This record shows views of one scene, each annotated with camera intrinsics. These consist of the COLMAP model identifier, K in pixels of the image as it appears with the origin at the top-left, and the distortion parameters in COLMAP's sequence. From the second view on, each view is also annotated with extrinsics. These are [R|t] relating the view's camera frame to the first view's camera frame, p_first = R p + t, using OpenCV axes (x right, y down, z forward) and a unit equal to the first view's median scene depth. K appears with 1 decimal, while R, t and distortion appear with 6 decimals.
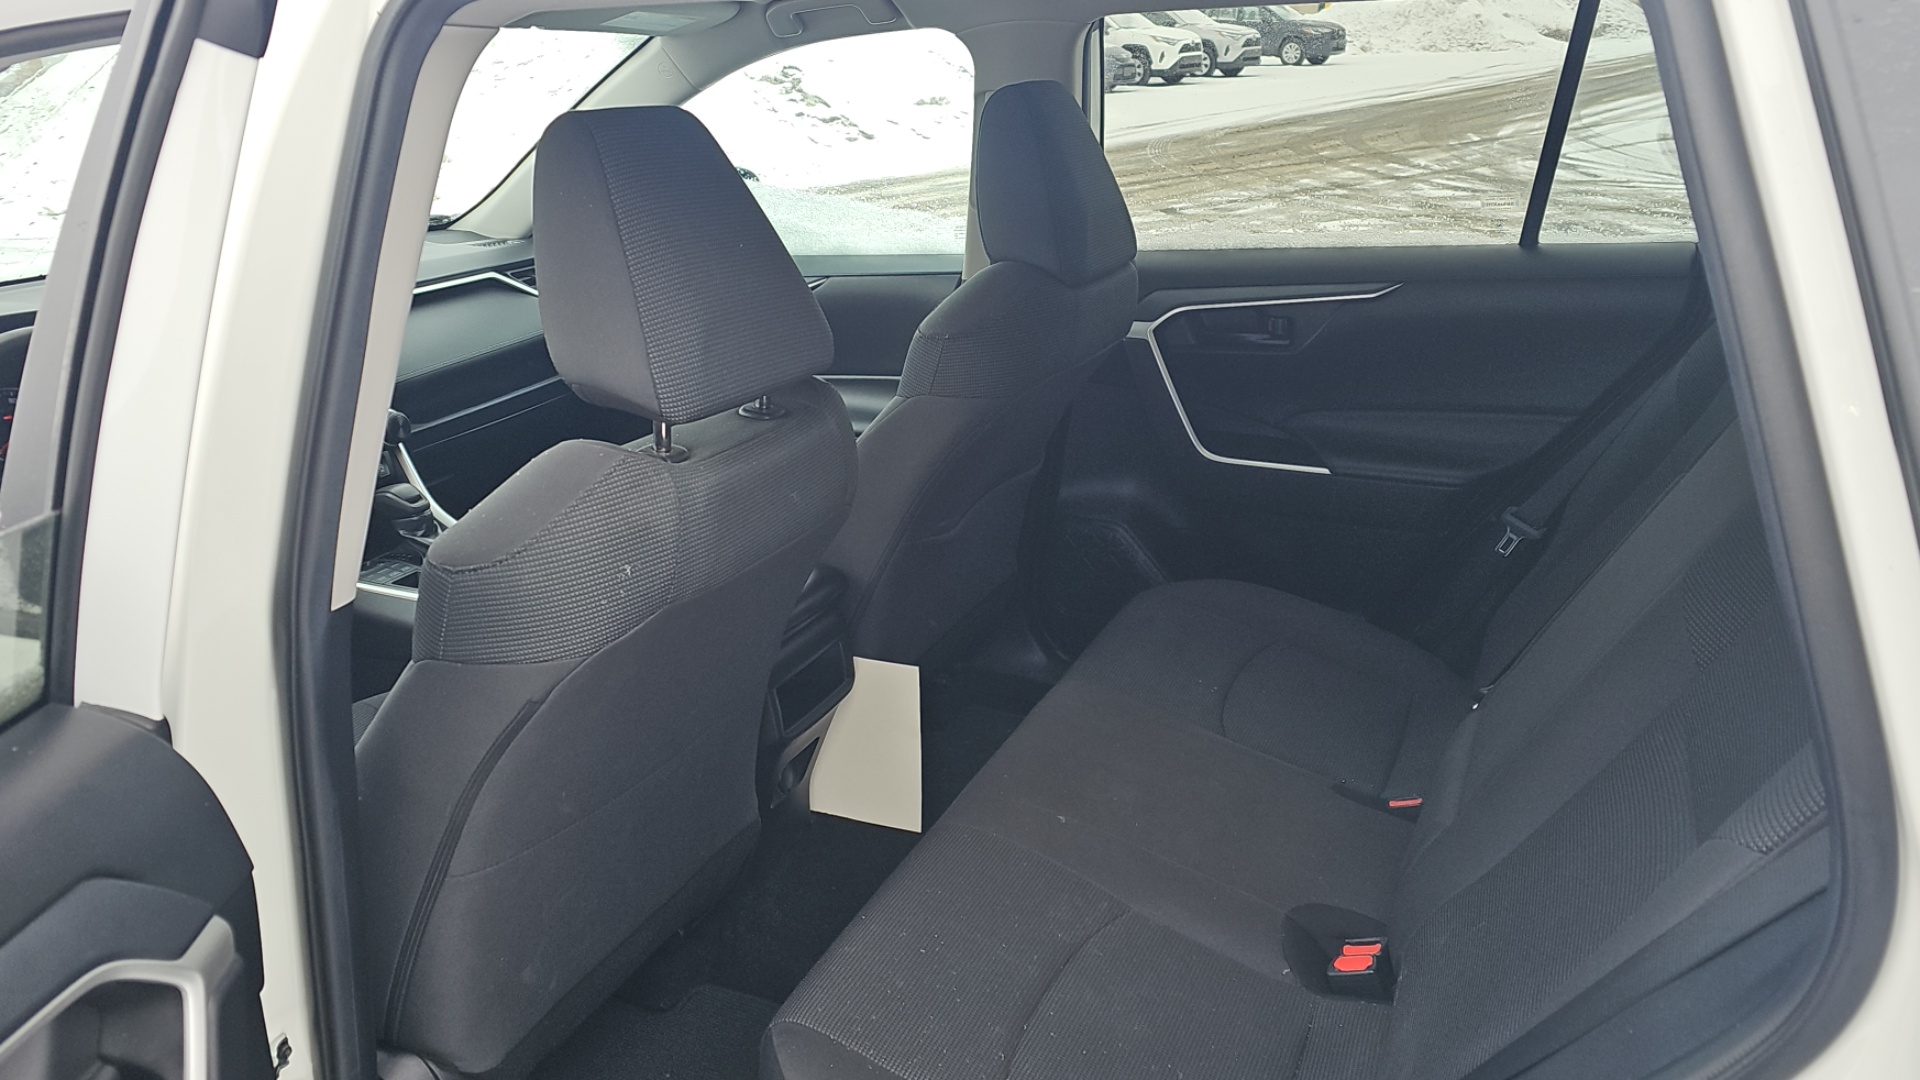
lens RADIAL K [[1375.0, 0, 948.1], [0, 1375.0, 538.2], [0, 0, 1]] dist [0.071312, -0.063142]
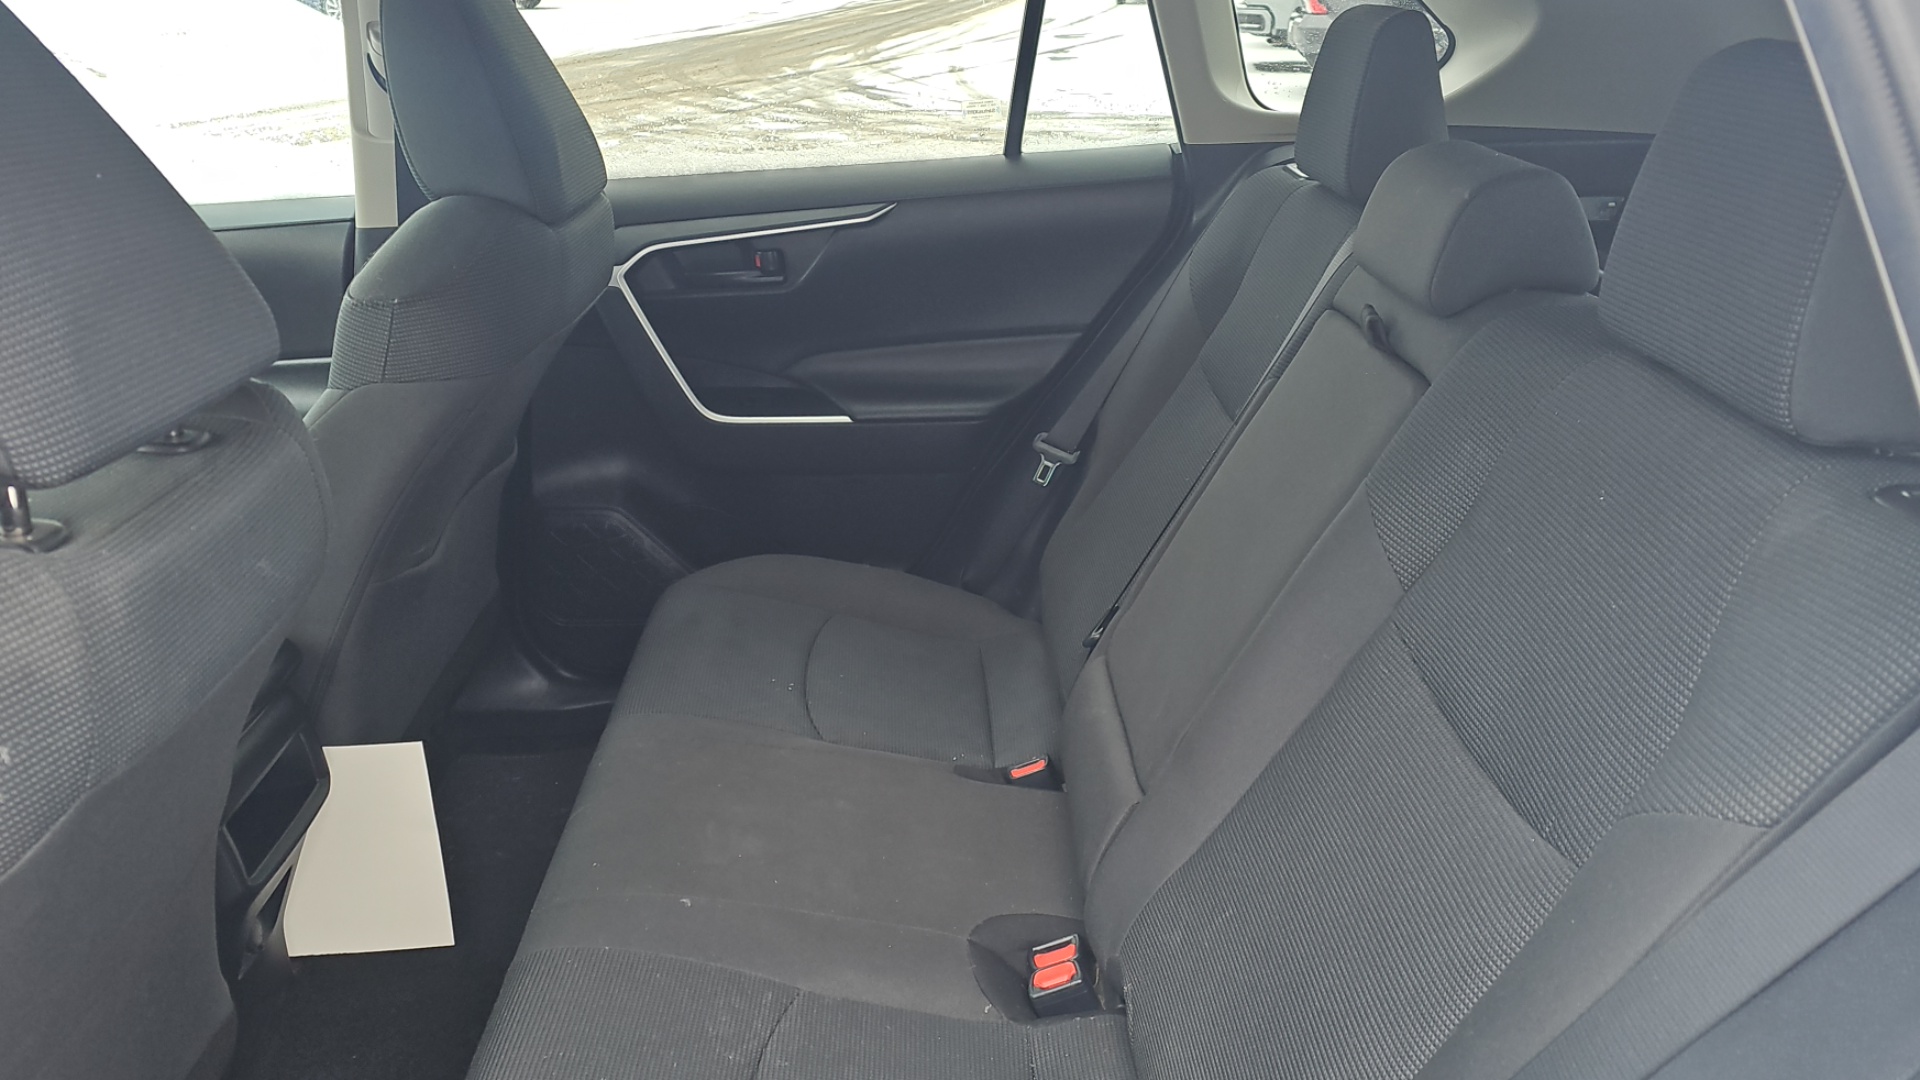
lens RADIAL K [[1375.0, 0, 967.9], [0, 1375.0, 559.5], [0, 0, 1]] dist [0.071312, -0.063142]
pose [[0.887328, -0.168577, 0.429222, -0.061105], [0.145005, 0.985571, 0.087314, -0.026441], [-0.437747, -0.015237, 0.898969, 0.165279]]
